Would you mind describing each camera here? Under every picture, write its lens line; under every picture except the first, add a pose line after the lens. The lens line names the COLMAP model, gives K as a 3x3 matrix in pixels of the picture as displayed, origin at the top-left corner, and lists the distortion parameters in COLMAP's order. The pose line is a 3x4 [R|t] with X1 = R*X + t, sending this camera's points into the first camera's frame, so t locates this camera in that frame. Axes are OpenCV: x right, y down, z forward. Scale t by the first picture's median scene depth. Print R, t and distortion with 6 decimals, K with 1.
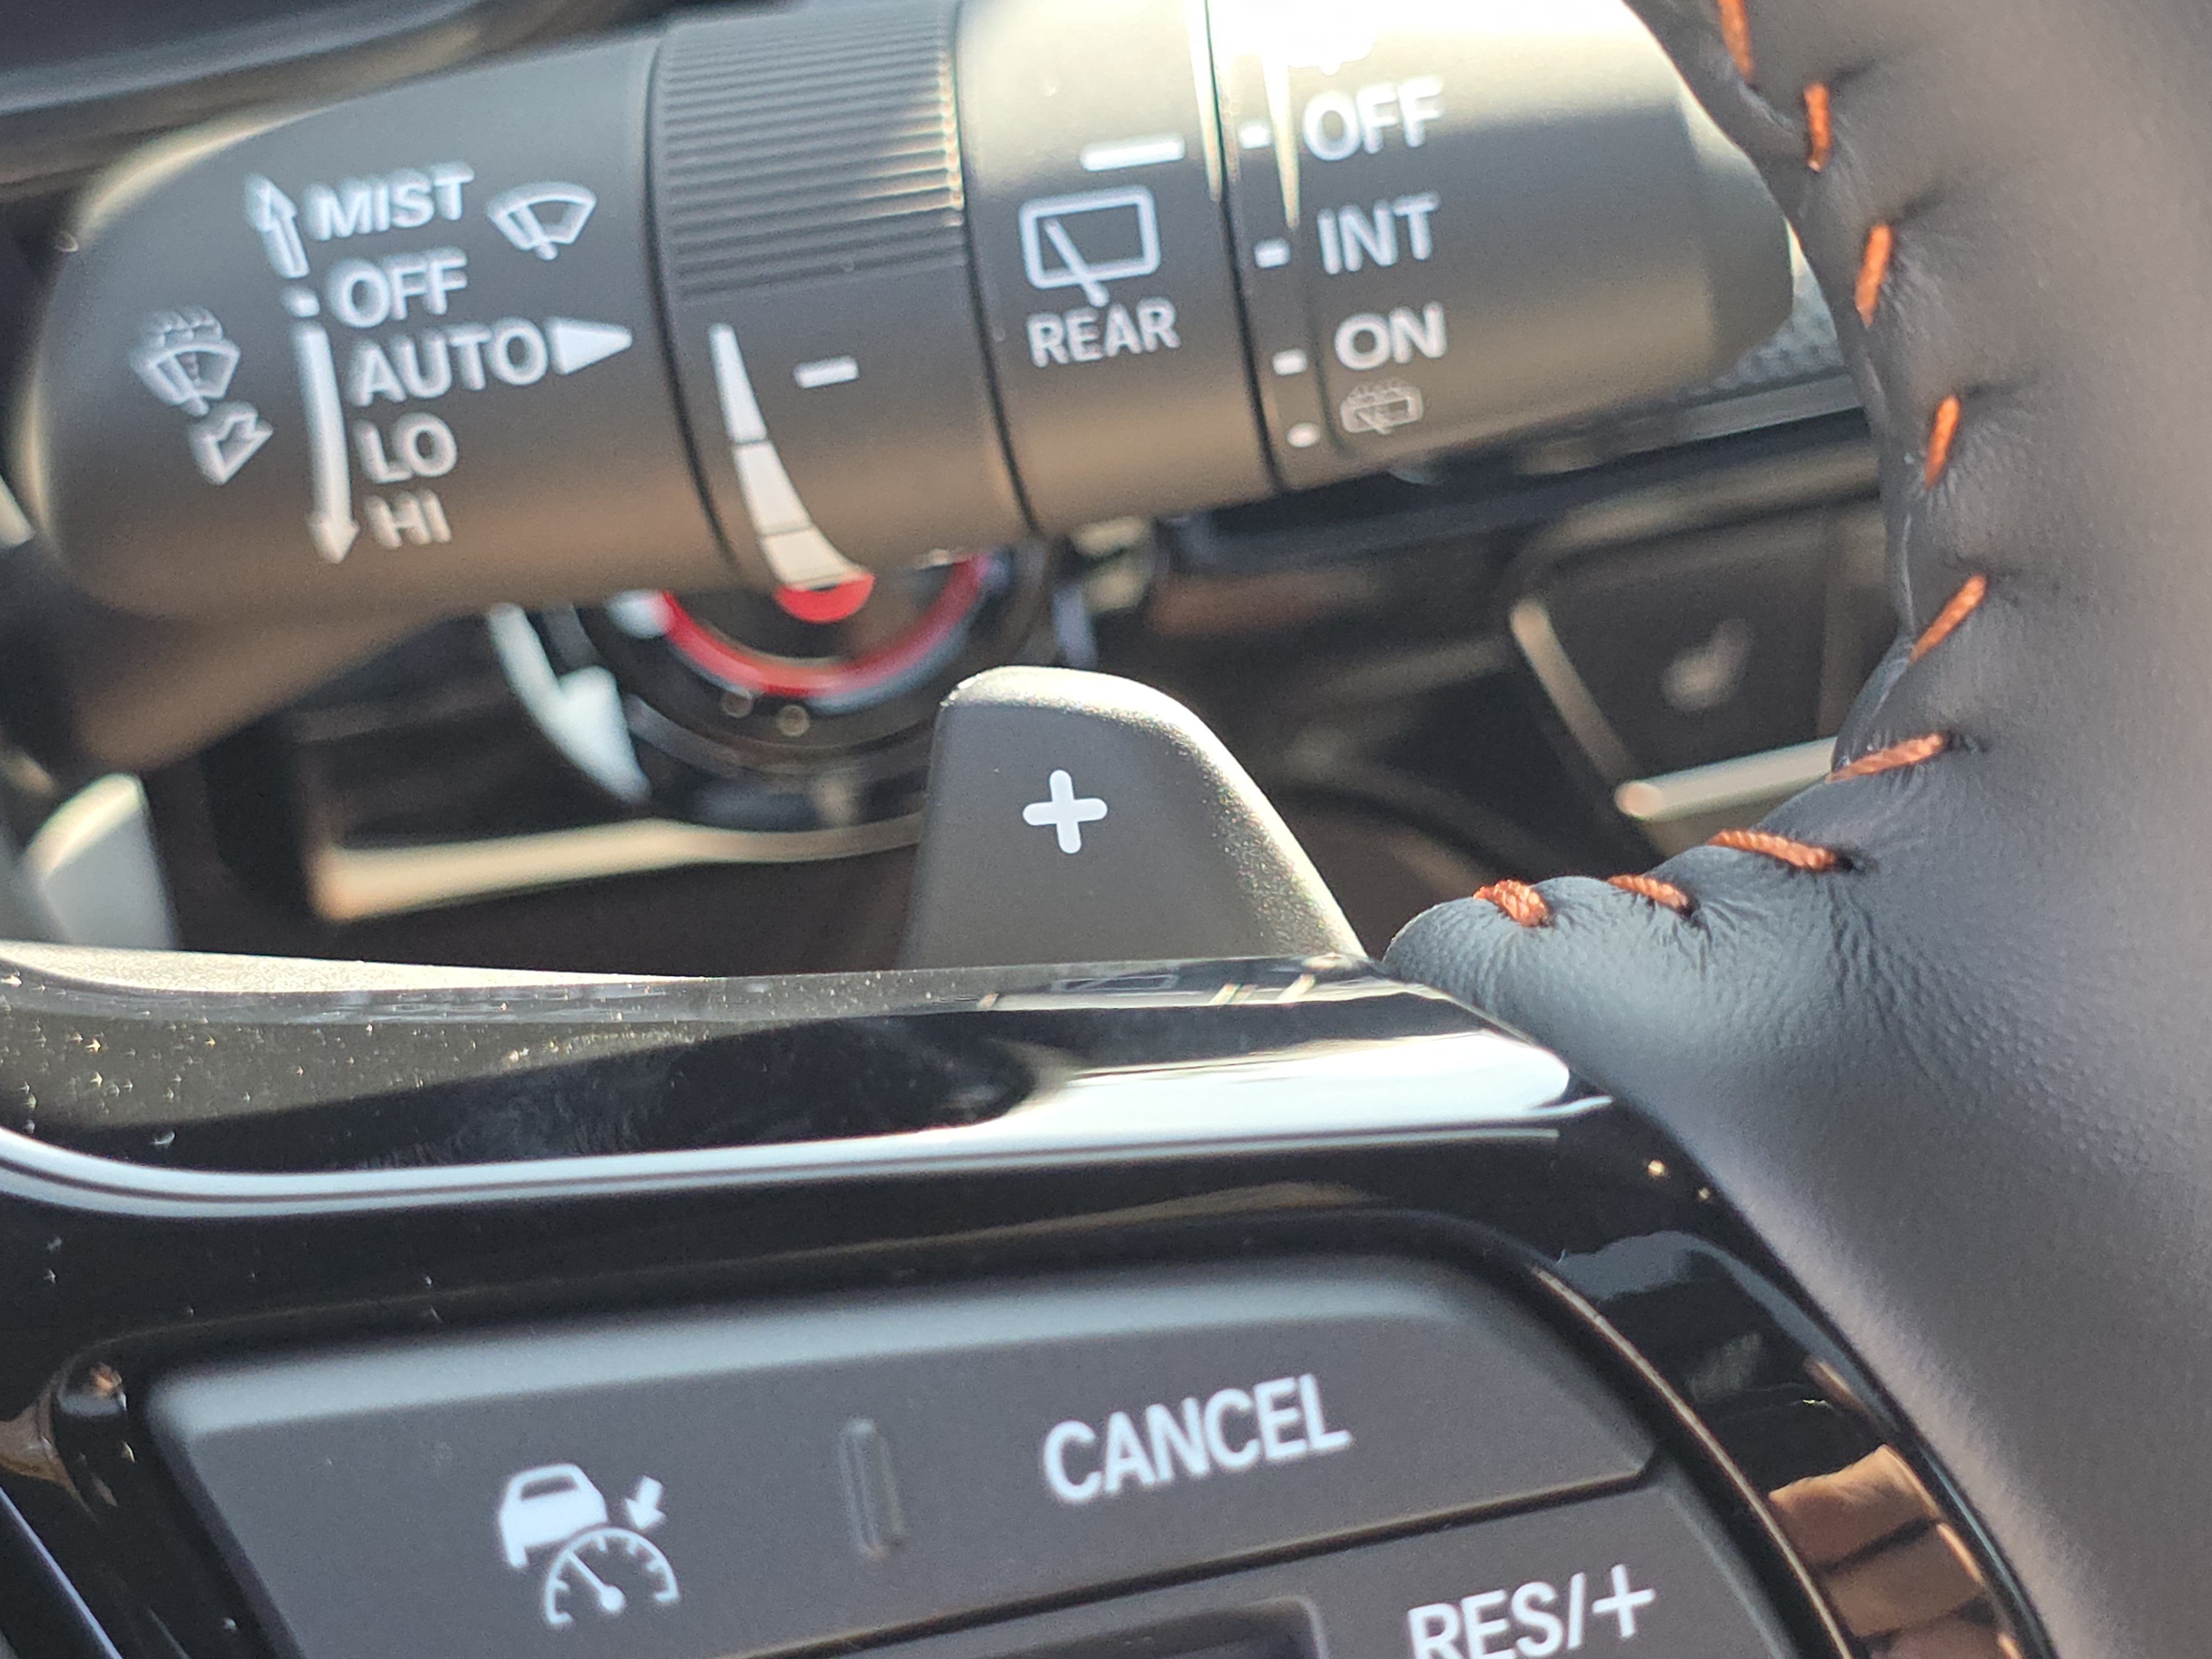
lens RADIAL K [[4406.0, 0, 1097.9], [0, 4406.0, 827.0], [0, 0, 1]] dist [-0.038059, 0.000000]
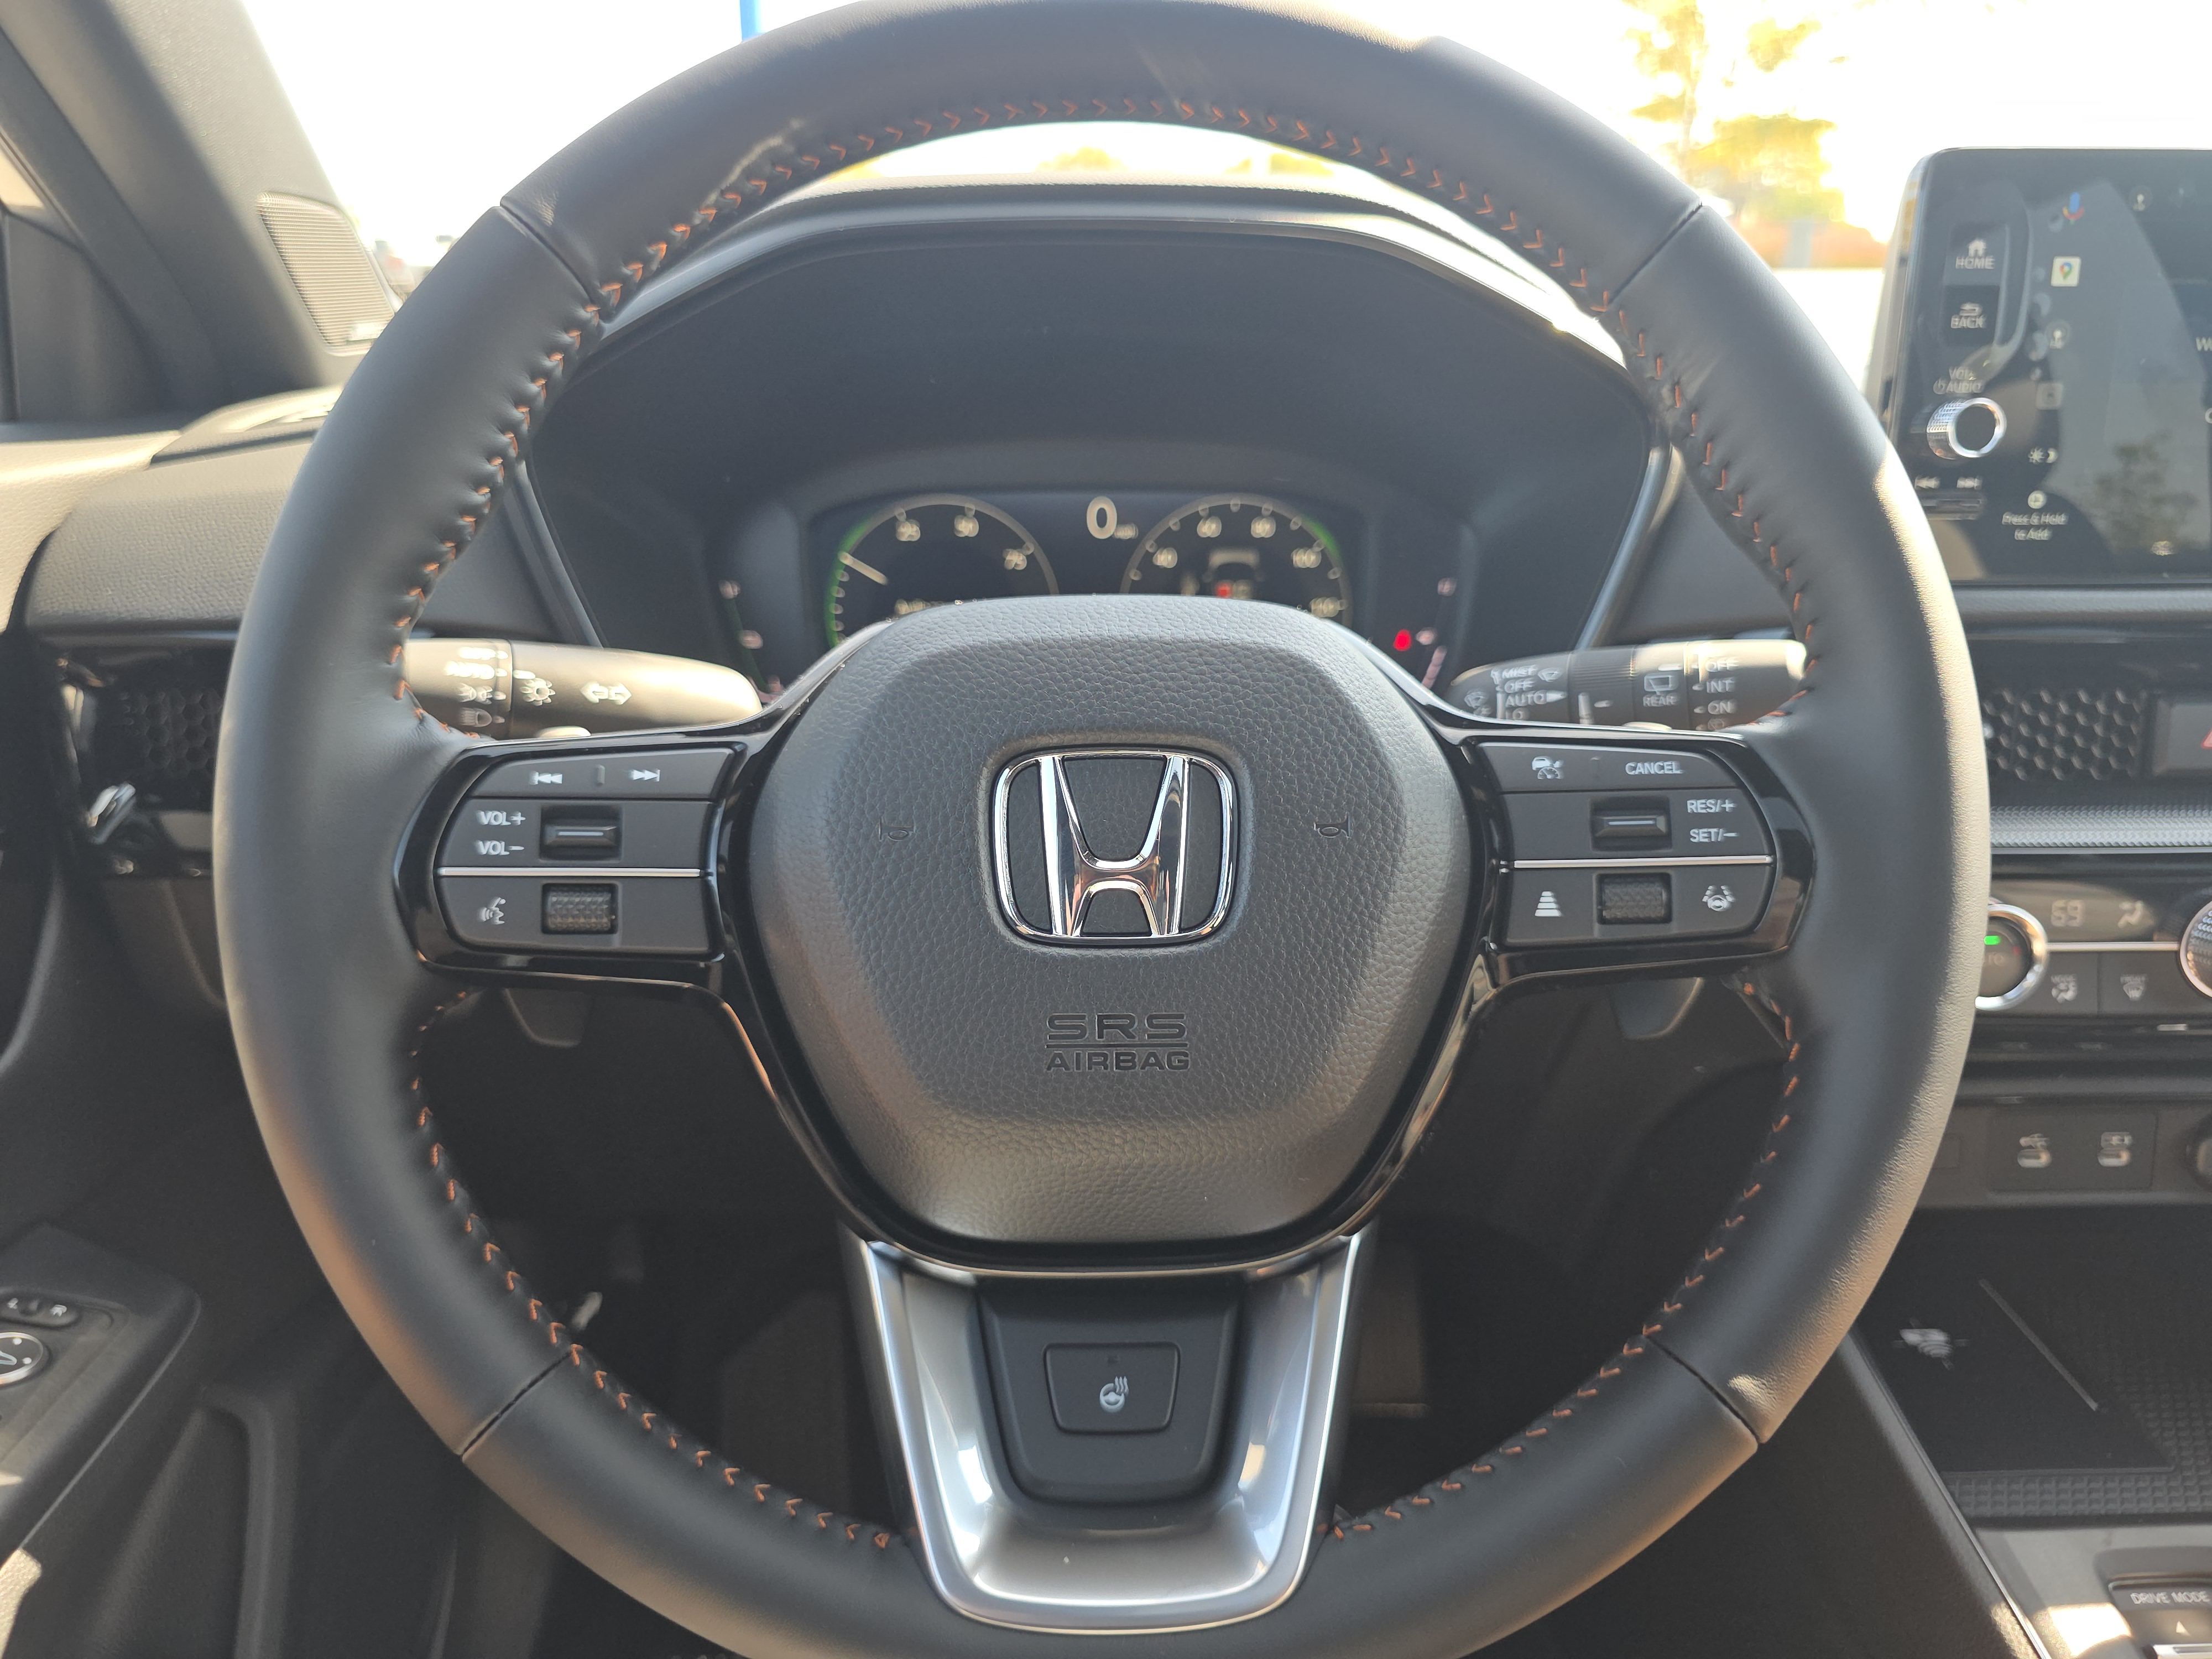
lens RADIAL K [[1495.6, 0, 1098.5], [0, 1495.6, 859.7], [0, 0, 1]] dist [0.022055, -0.027334]
pose [[0.922270, 0.103721, -0.372370, 0.067833], [-0.208744, 0.944425, -0.253944, 0.641191], [0.325336, 0.311935, 0.892666, -0.709685]]
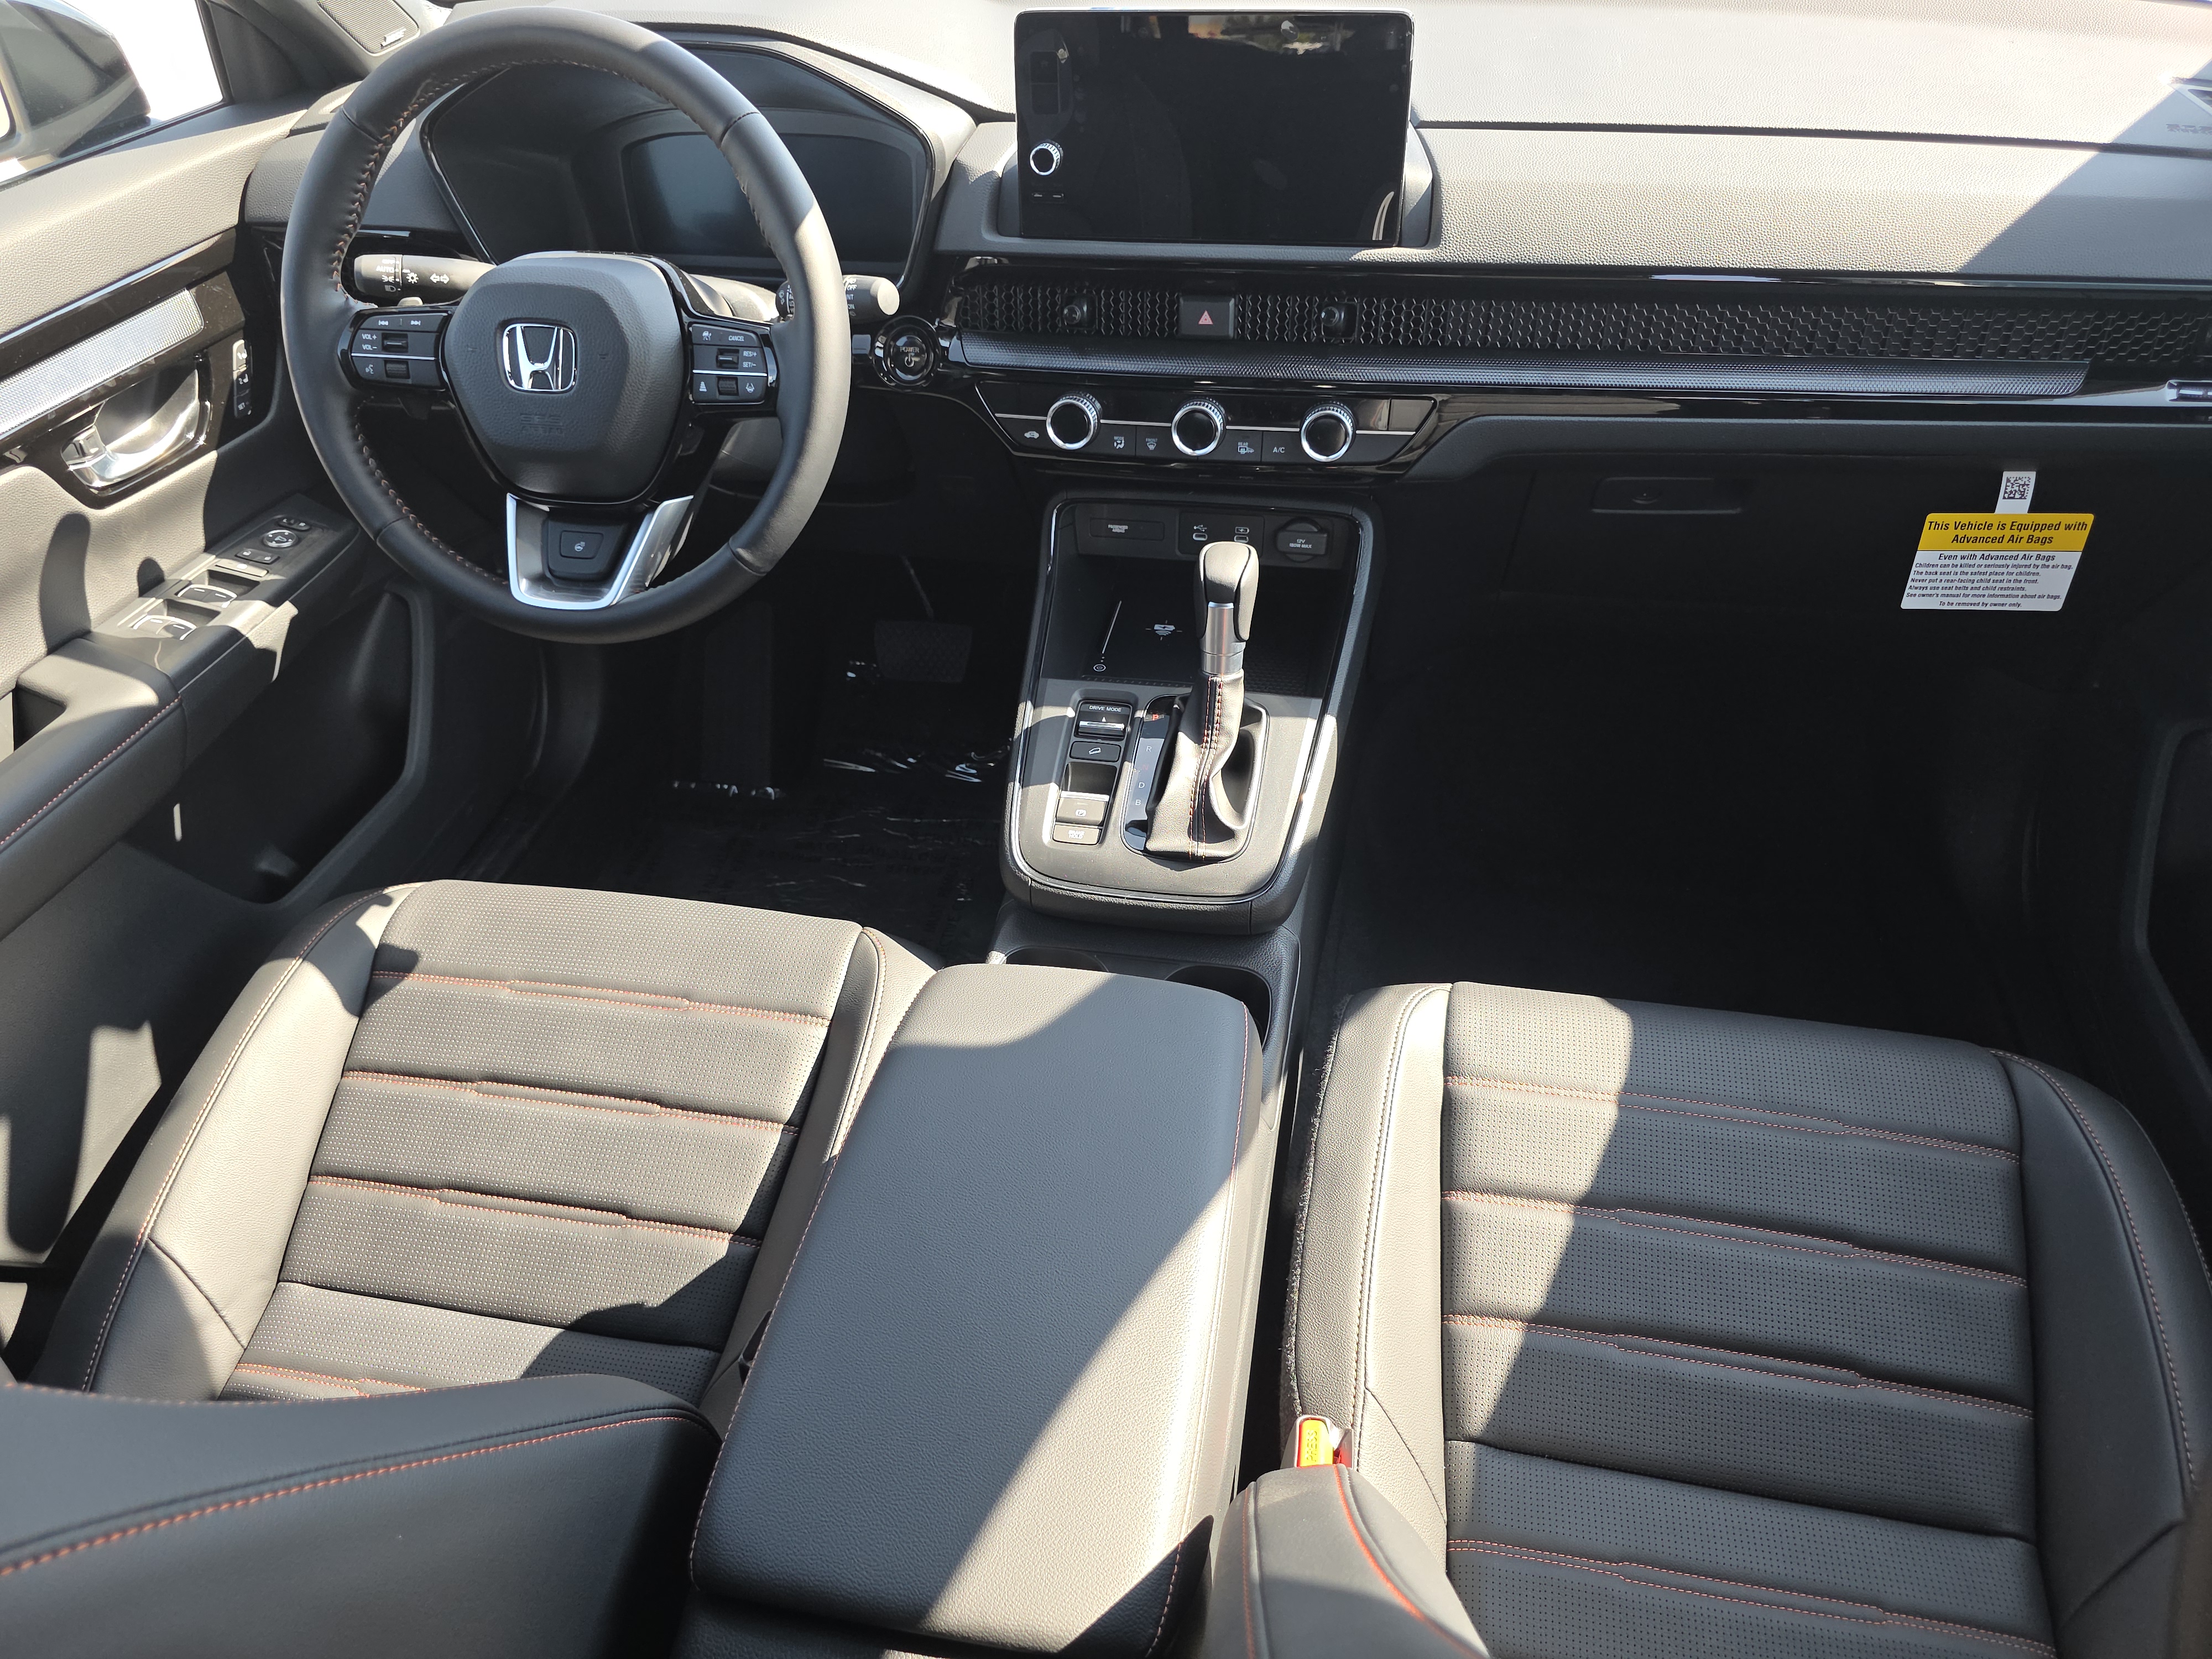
lens RADIAL K [[1495.6, 0, 1143.0], [0, 1495.6, 866.2], [0, 0, 1]] dist [0.022055, -0.027334]
pose [[0.828199, 0.322889, -0.458070, 3.187112], [-0.294889, 0.946124, 0.133749, 0.571216], [0.476578, 0.024309, 0.878796, -2.266794]]
